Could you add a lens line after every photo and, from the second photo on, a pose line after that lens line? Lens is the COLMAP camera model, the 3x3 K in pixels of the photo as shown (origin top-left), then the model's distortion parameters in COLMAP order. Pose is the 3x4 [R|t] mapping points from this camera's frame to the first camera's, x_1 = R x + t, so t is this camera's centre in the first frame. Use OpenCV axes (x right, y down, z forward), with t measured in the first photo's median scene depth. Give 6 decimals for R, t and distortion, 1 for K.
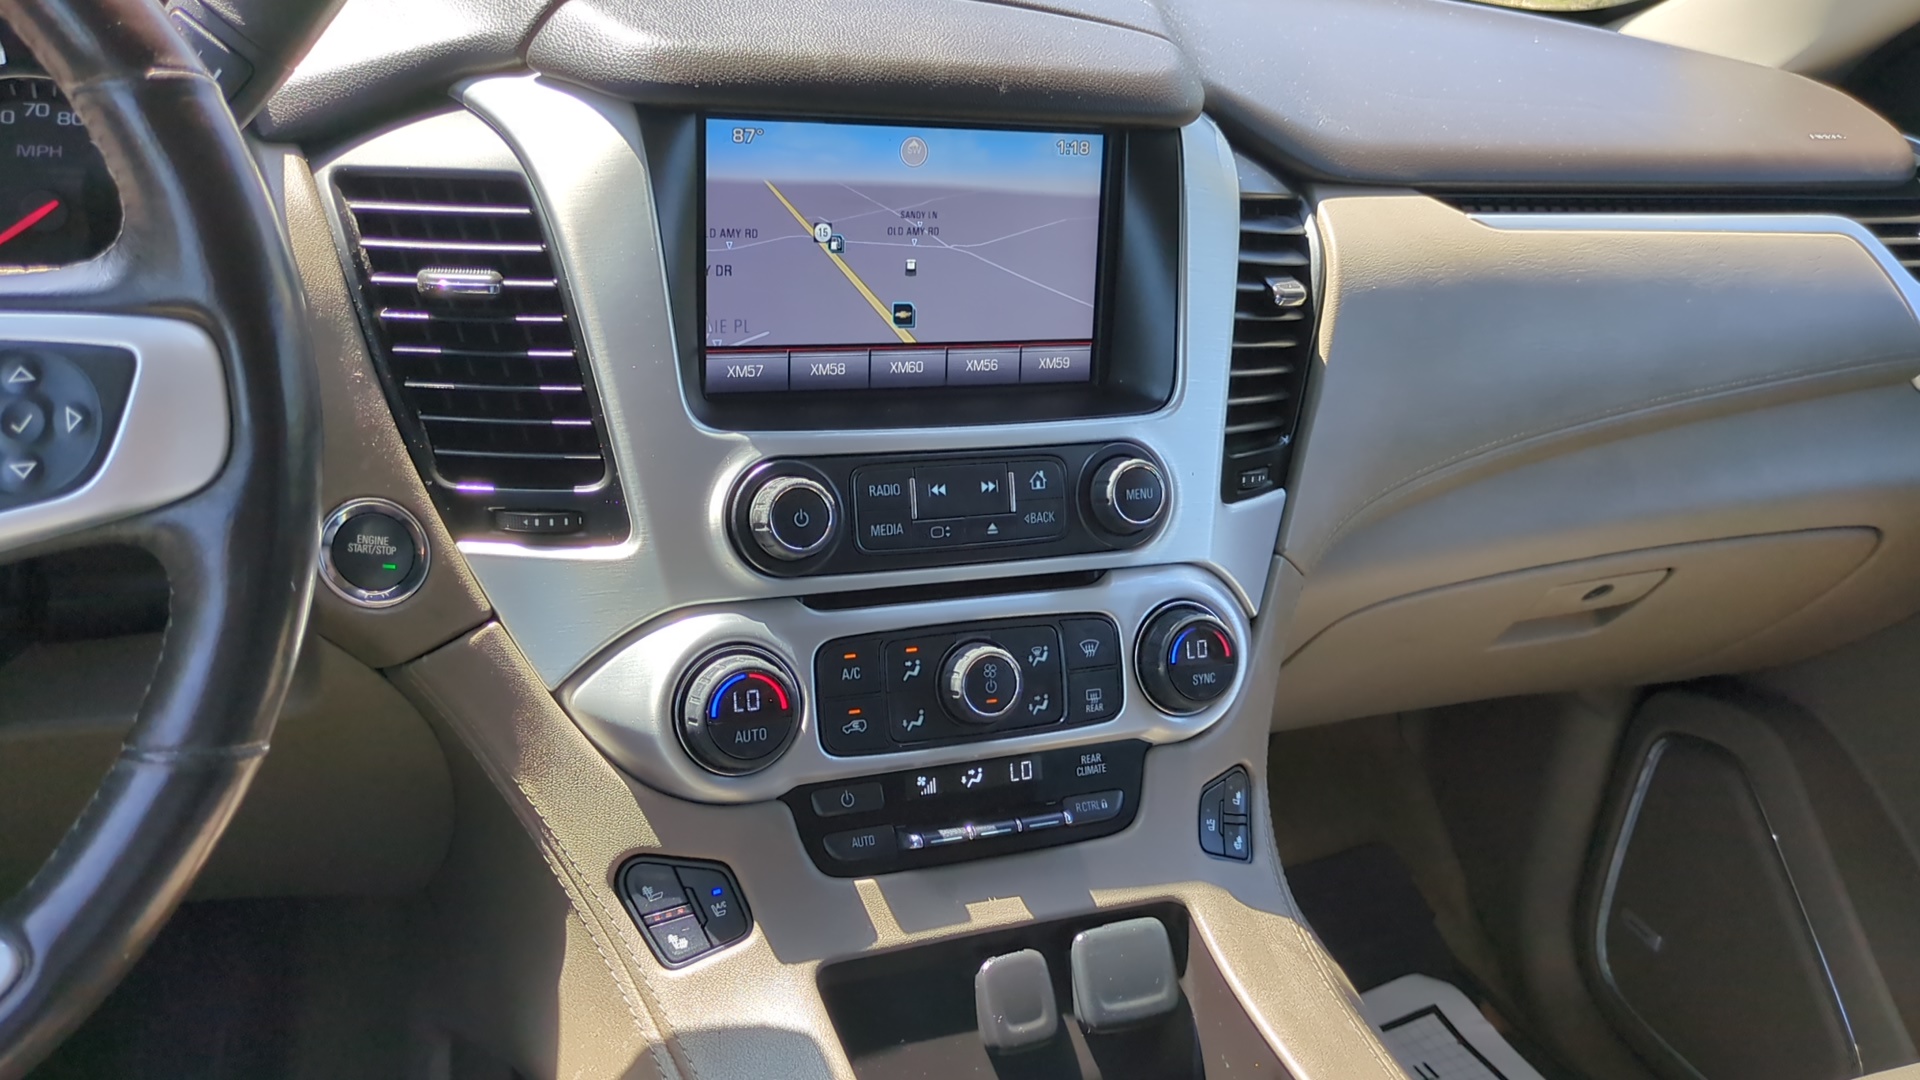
lens RADIAL K [[1648.9, 0, 958.7], [0, 1648.9, 511.9], [0, 0, 1]] dist [0.055710, -0.140291]
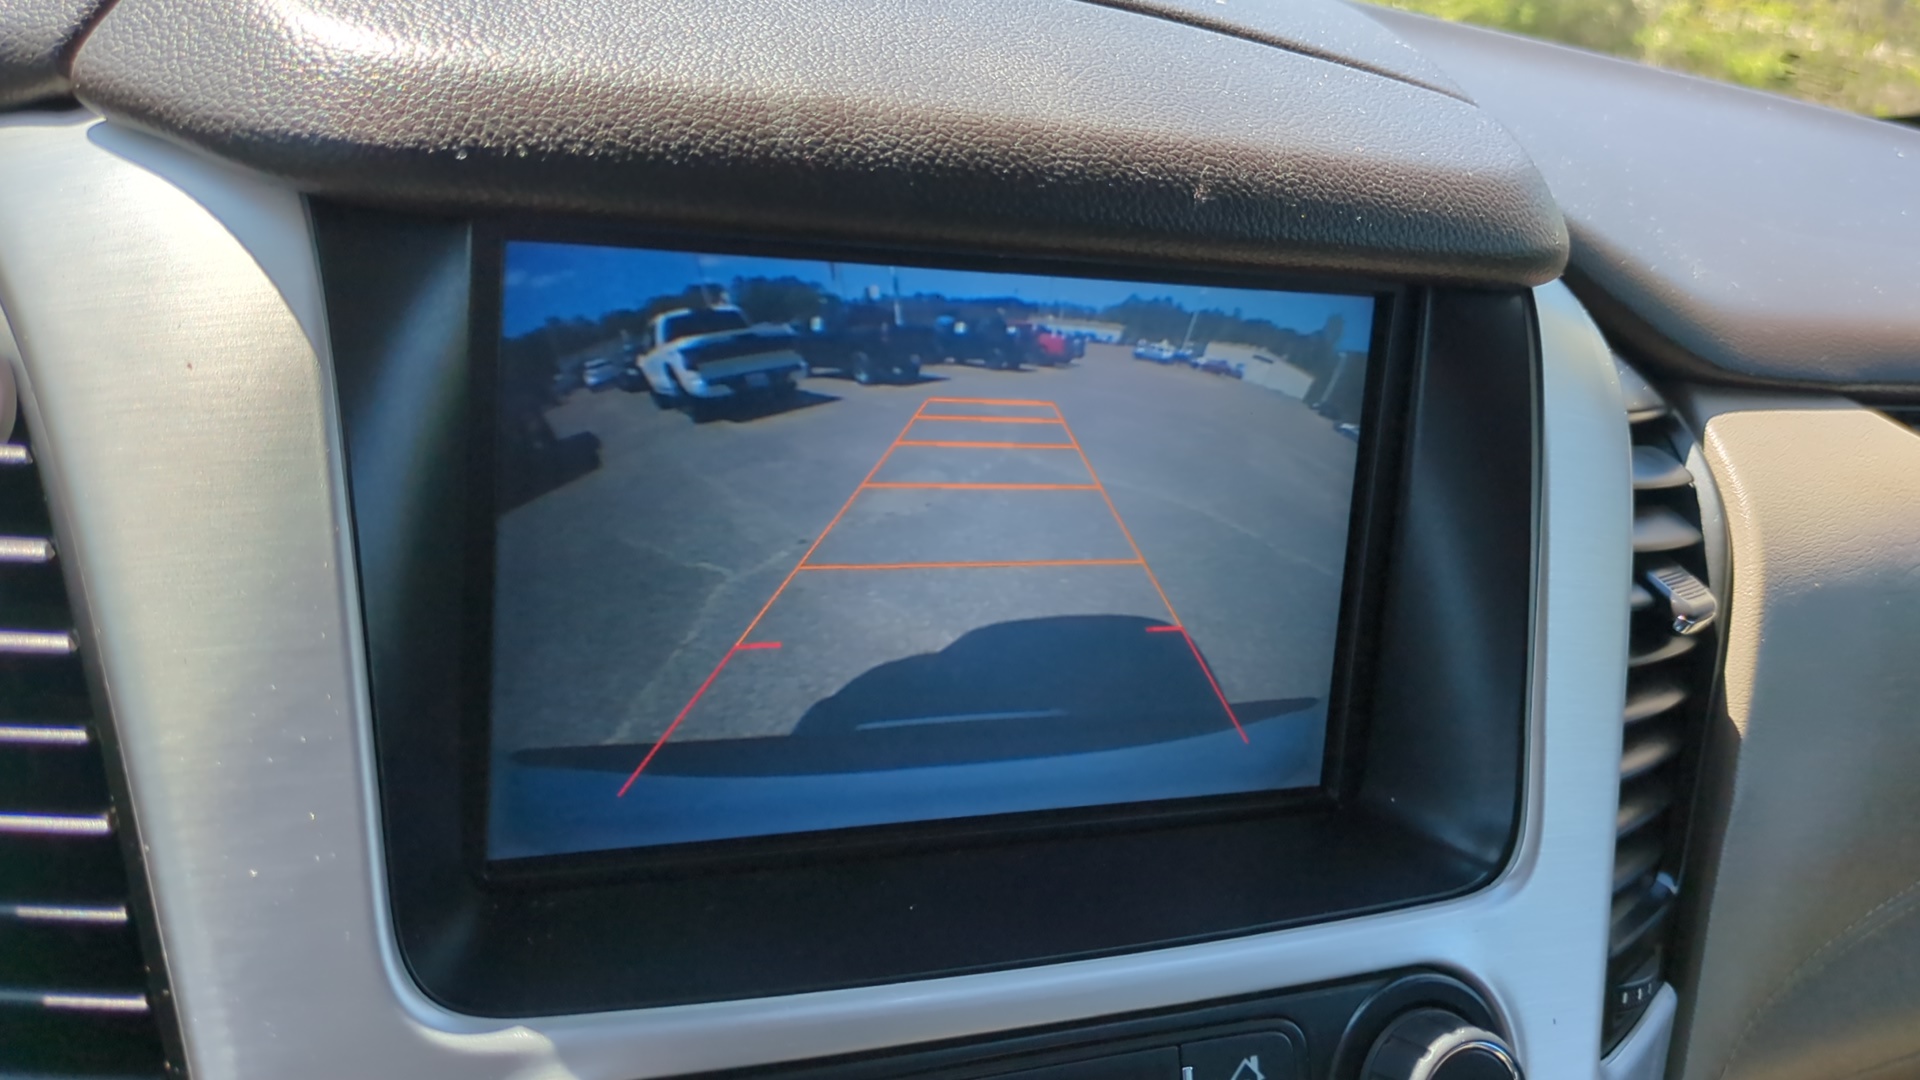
lens RADIAL K [[1648.9, 0, 958.7], [0, 1648.9, 511.9], [0, 0, 1]] dist [0.055710, -0.140291]
pose [[0.999286, 0.037778, -0.000596, -0.034311], [-0.037744, 0.997424, -0.060991, -0.144085], [-0.001709, 0.060970, 0.998138, 0.574991]]
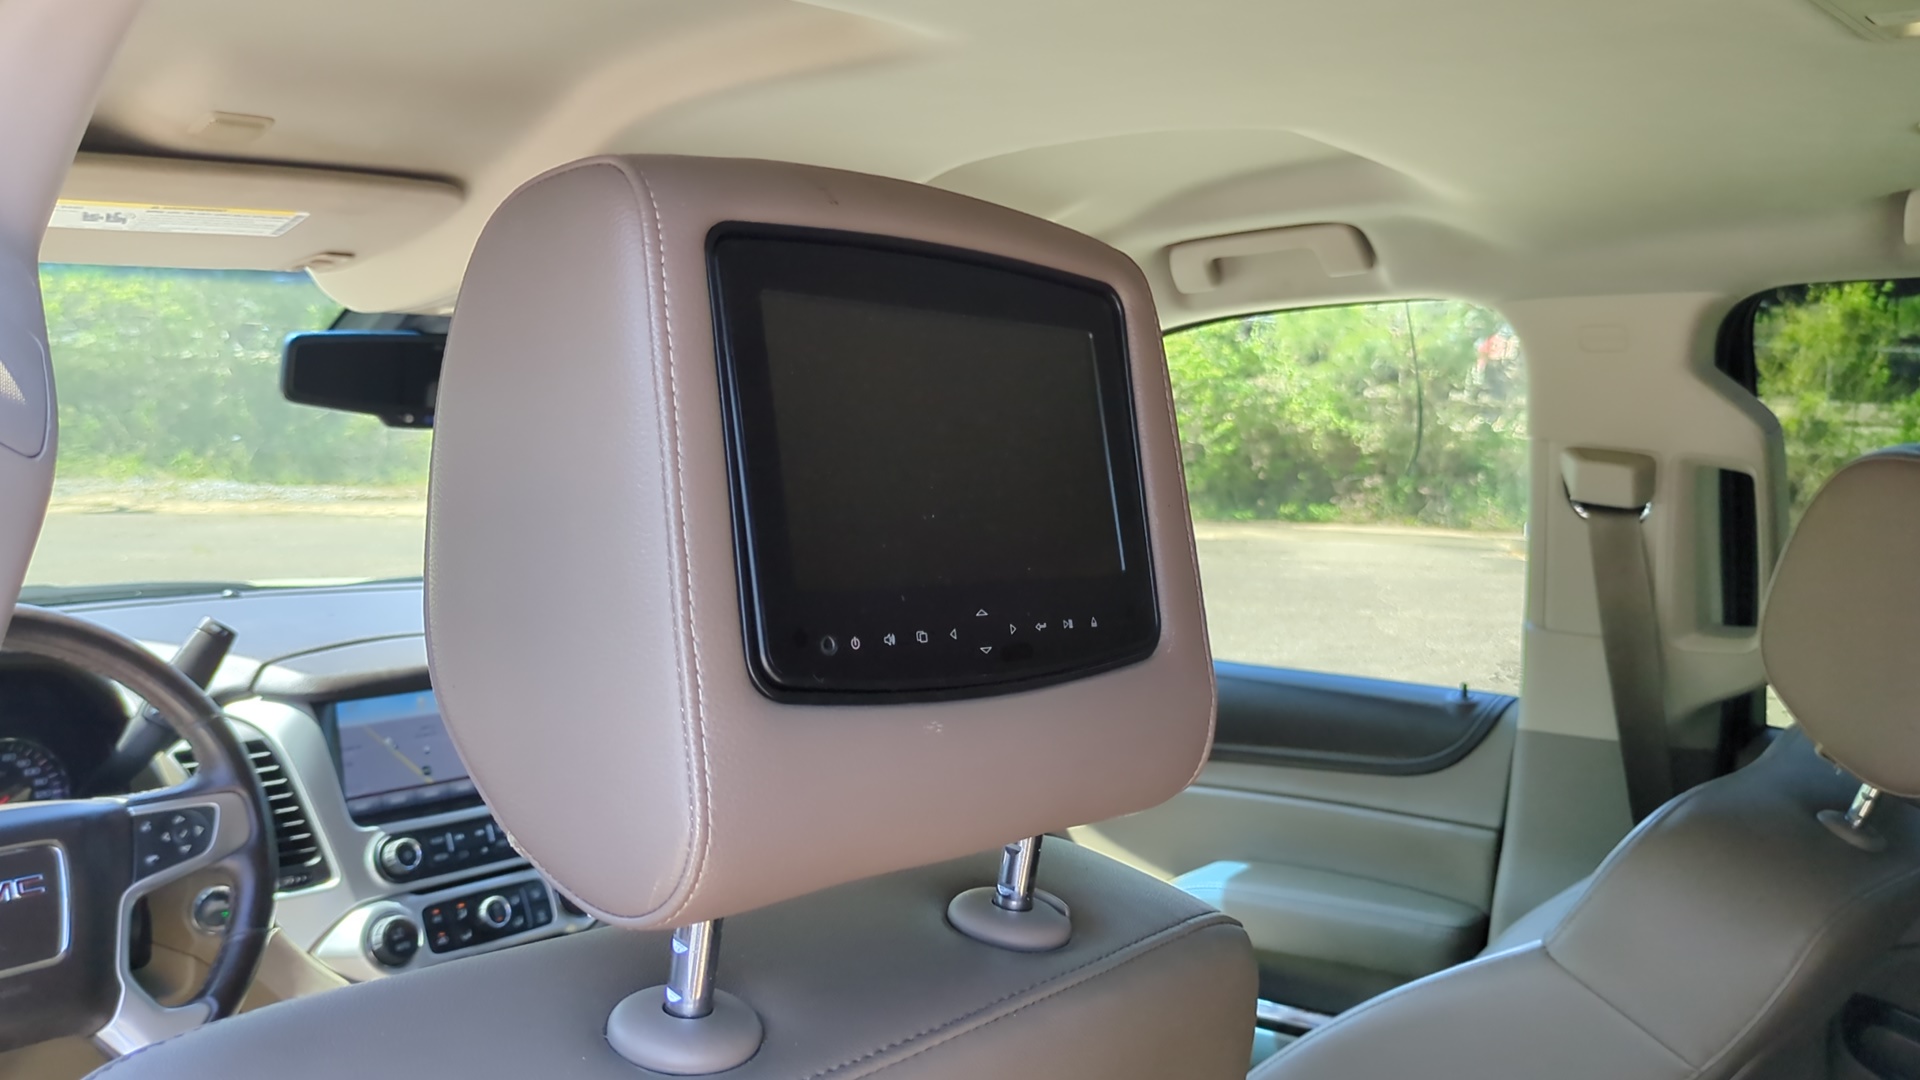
lens RADIAL K [[1648.9, 0, 958.7], [0, 1648.9, 511.9], [0, 0, 1]] dist [0.055710, -0.140291]
pose [[0.902990, -0.131626, 0.409004, -0.278182], [0.246734, 0.938171, -0.242812, 0.304580], [-0.351755, 0.320172, 0.879635, -1.500587]]
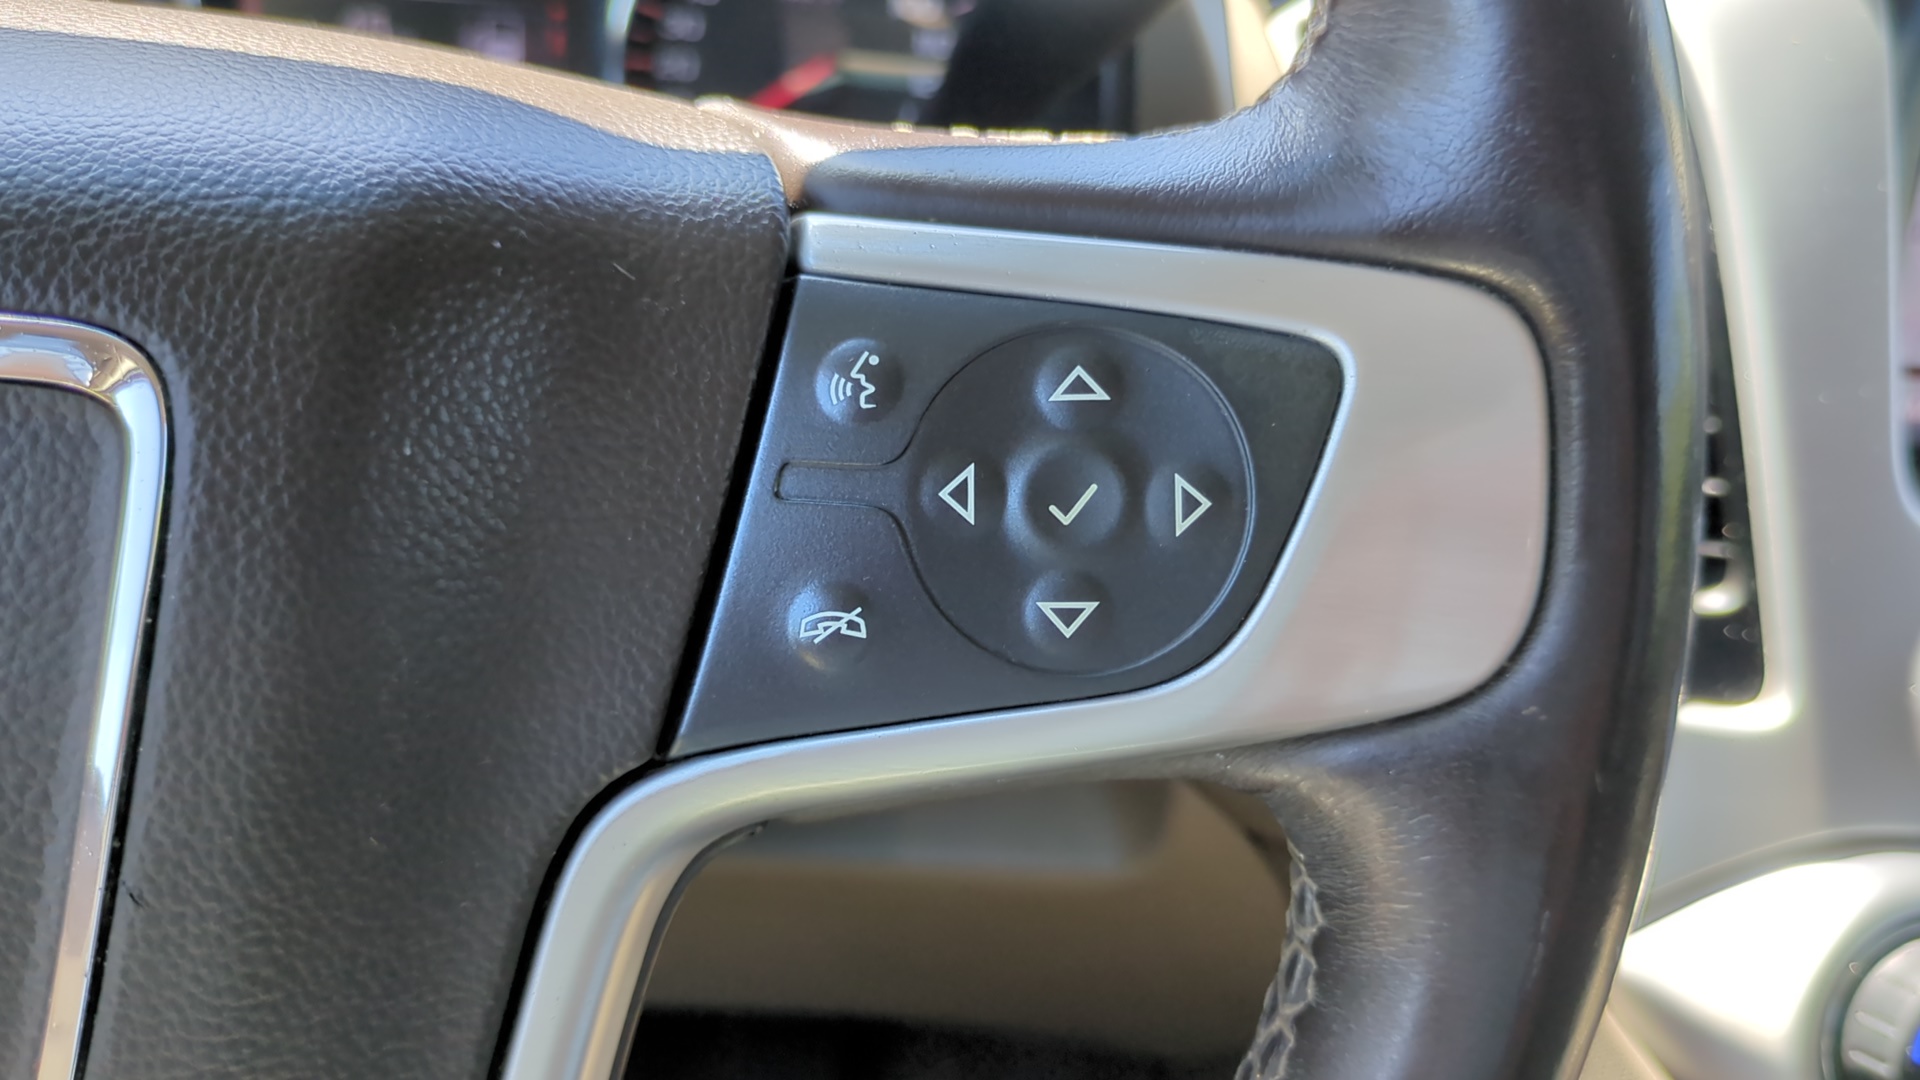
lens RADIAL K [[1648.9, 0, 958.7], [0, 1648.9, 511.9], [0, 0, 1]] dist [0.055710, -0.140291]
pose [[0.956601, 0.106677, -0.271173, -0.299849], [-0.097915, 0.994146, 0.045679, -0.042157], [0.274459, -0.017145, 0.961446, 0.369655]]
